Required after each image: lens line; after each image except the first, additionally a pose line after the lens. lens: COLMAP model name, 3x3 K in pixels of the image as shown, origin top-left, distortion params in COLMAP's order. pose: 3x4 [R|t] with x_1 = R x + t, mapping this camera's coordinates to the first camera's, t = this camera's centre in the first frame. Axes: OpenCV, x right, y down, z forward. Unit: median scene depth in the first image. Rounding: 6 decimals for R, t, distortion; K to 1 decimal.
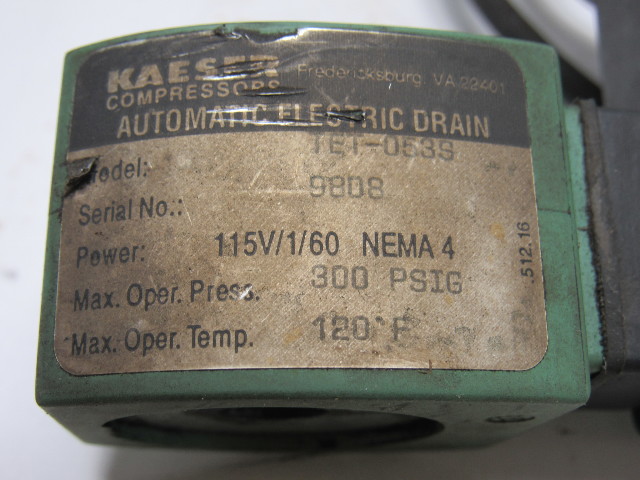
lens RADIAL K [[971.6, 0, 320.1], [0, 971.6, 239.9], [0, 0, 1]] dist [-0.027806, 0.000000]
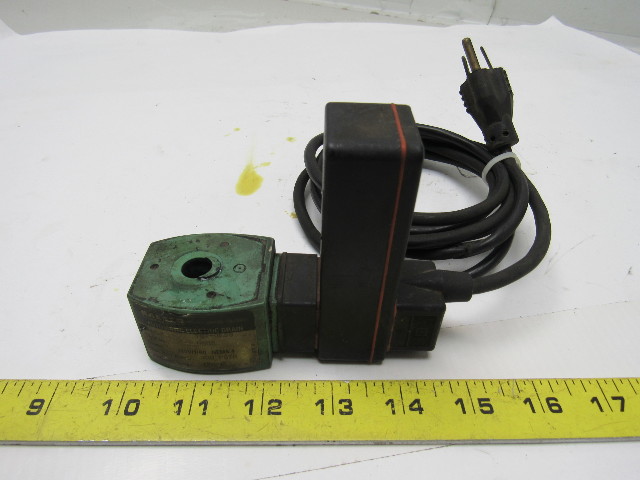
lens RADIAL K [[444.1, 0, 322.0], [0, 444.1, 238.9], [0, 0, 1]] dist [0.008379, 0.003655]
pose [[0.991275, 0.101894, -0.083617, 0.607793], [0.017195, 0.528988, 0.848455, -1.821812], [0.130685, -0.842490, 0.522621, 0.442476]]
